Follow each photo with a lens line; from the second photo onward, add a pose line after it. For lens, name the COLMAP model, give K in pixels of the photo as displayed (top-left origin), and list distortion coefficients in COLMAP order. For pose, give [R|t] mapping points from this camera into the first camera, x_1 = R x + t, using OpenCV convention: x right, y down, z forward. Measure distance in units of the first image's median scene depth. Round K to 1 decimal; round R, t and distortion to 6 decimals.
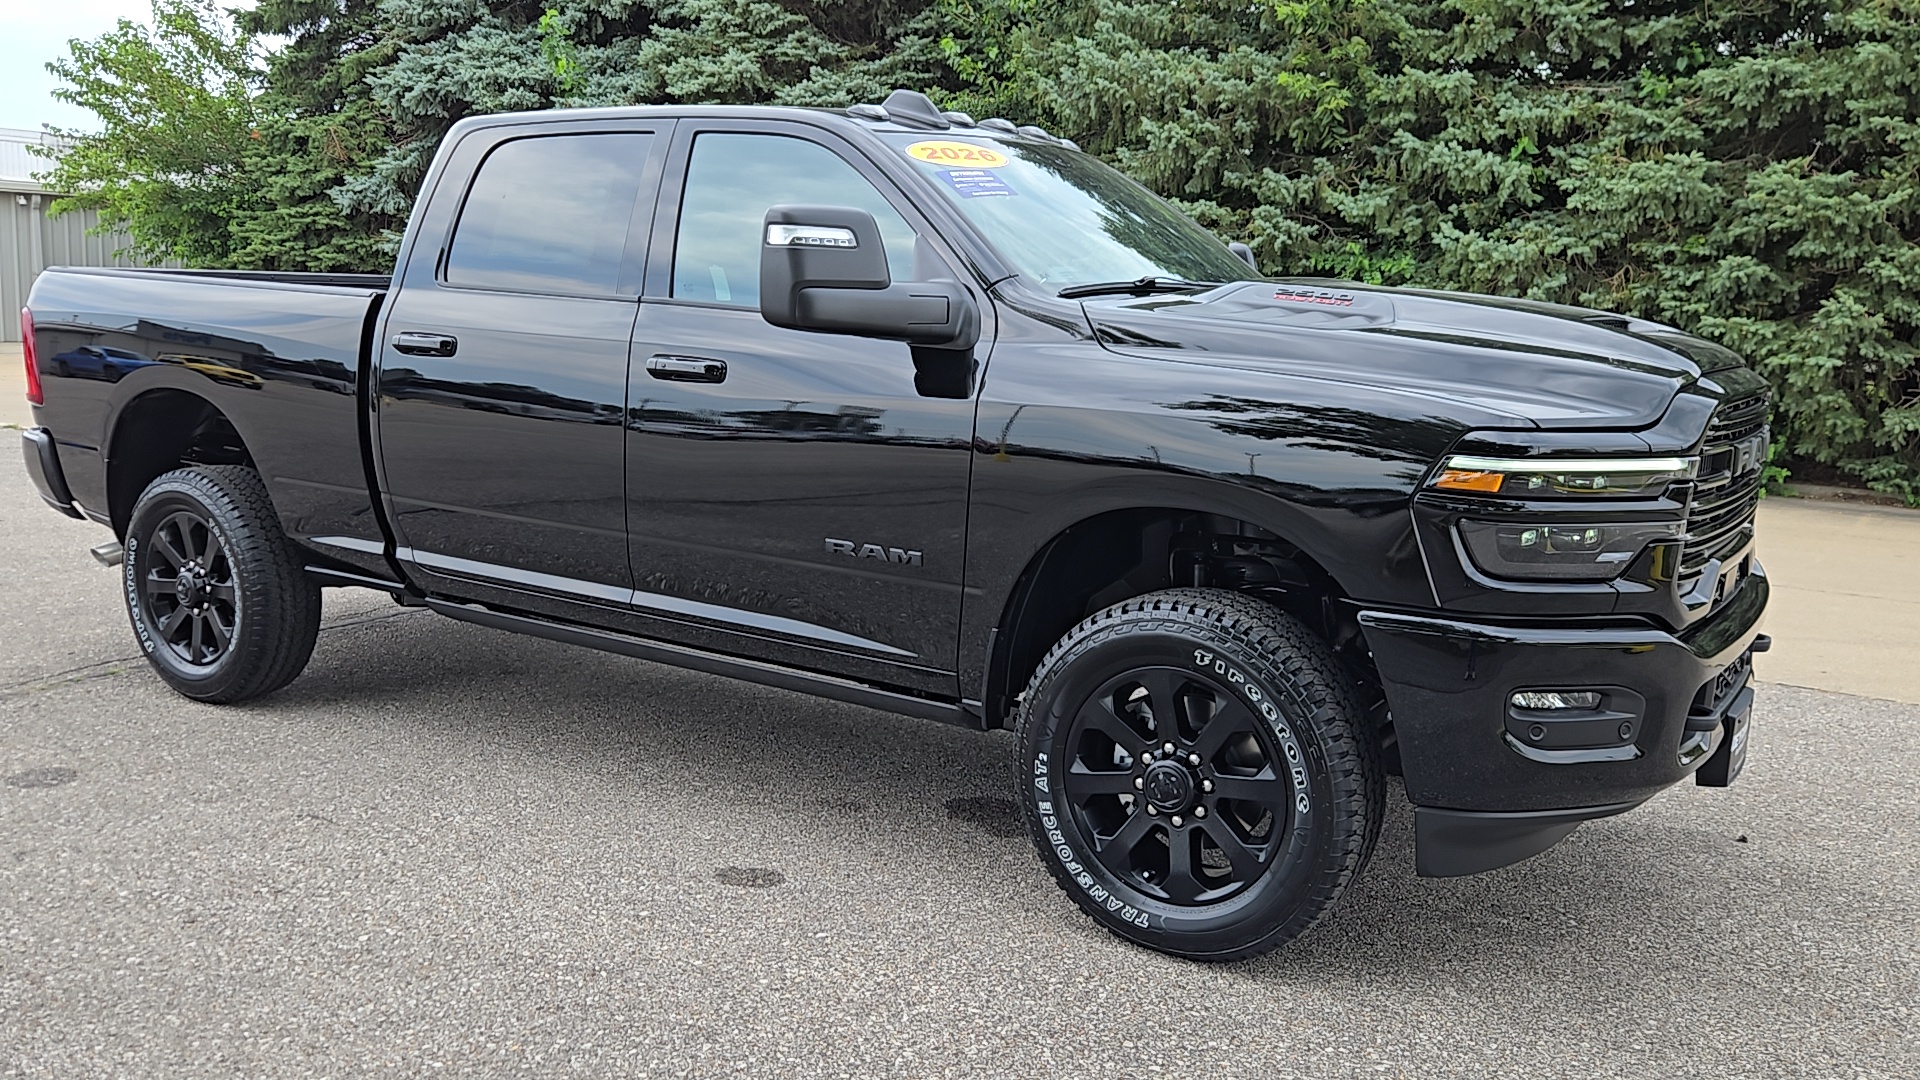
lens RADIAL K [[1607.0, 0, 960.0], [0, 1607.0, 540.0], [0, 0, 1]] dist [0.014742, -0.005893]
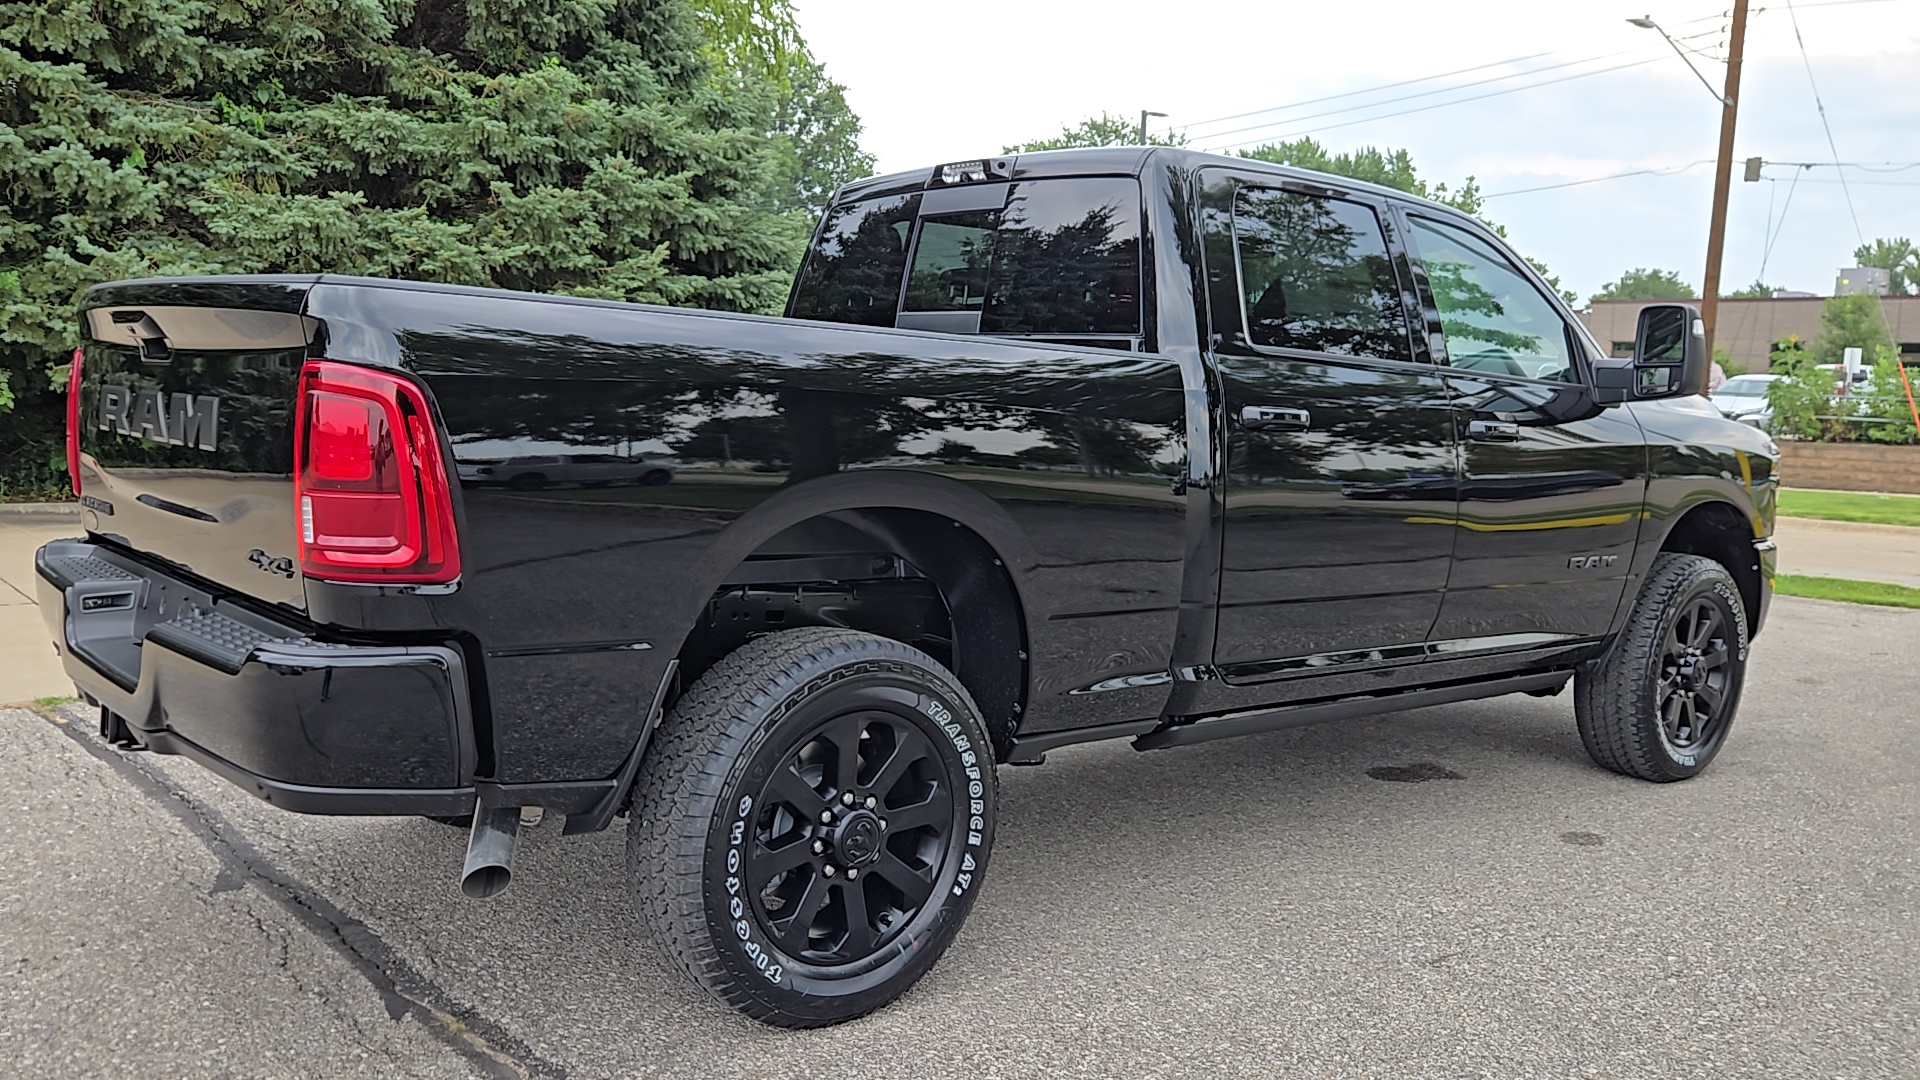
lens RADIAL K [[1607.0, 0, 960.0], [0, 1607.0, 540.0], [0, 0, 1]] dist [0.014742, -0.005893]
pose [[0.288835, -0.107859, 0.951284, -0.319954], [0.115244, 0.990325, 0.077295, -0.037930], [-0.950417, 0.087305, 0.298471, 0.240466]]
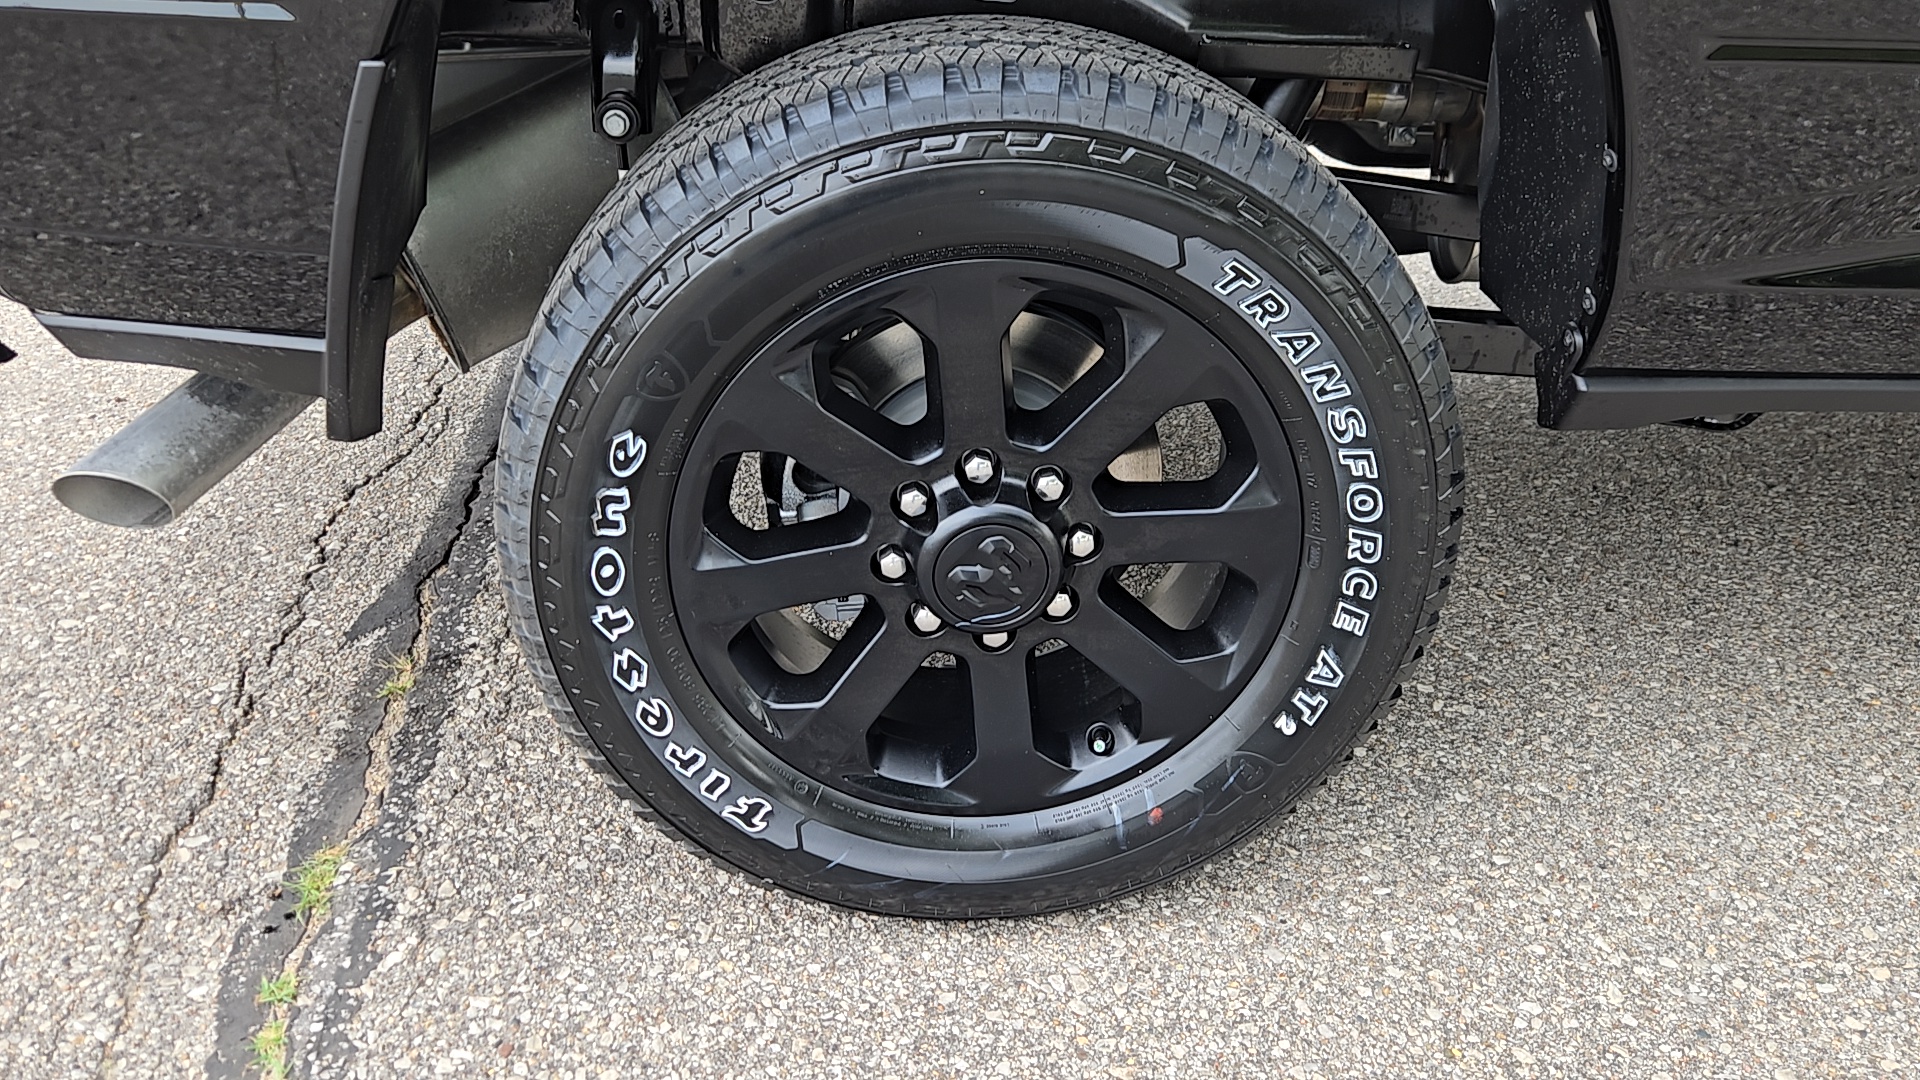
lens RADIAL K [[1607.0, 0, 960.0], [0, 1607.0, 540.0], [0, 0, 1]] dist [0.014742, -0.005893]
pose [[0.798794, -0.281438, 0.531715, -0.190332], [0.085282, 0.927875, 0.363007, -0.019329], [-0.595529, -0.244623, 0.765183, 0.253757]]
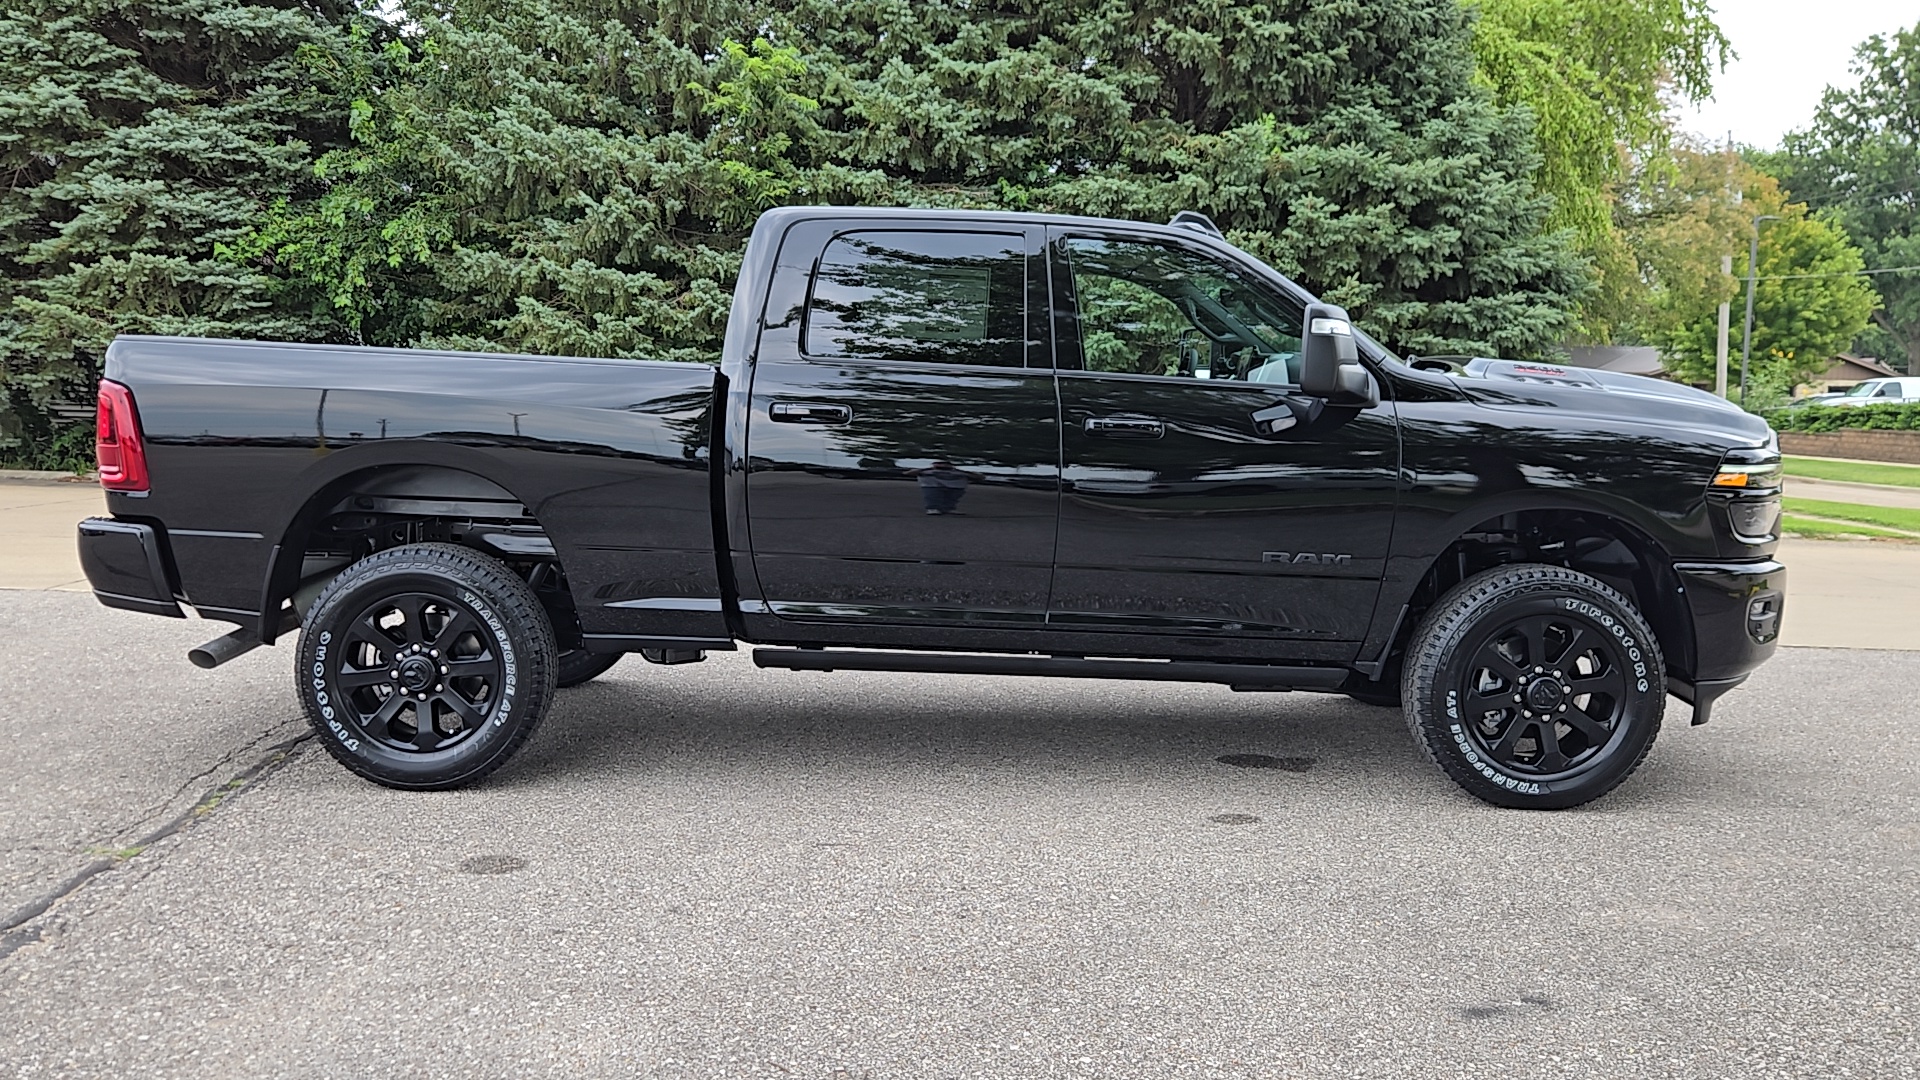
lens RADIAL K [[1607.0, 0, 960.0], [0, 1607.0, 540.0], [0, 0, 1]] dist [0.014742, -0.005893]
pose [[0.835464, -0.059644, 0.546299, -0.226054], [0.080442, 0.996658, -0.014208, -0.002683], [-0.543625, 0.055816, 0.837470, 0.007170]]
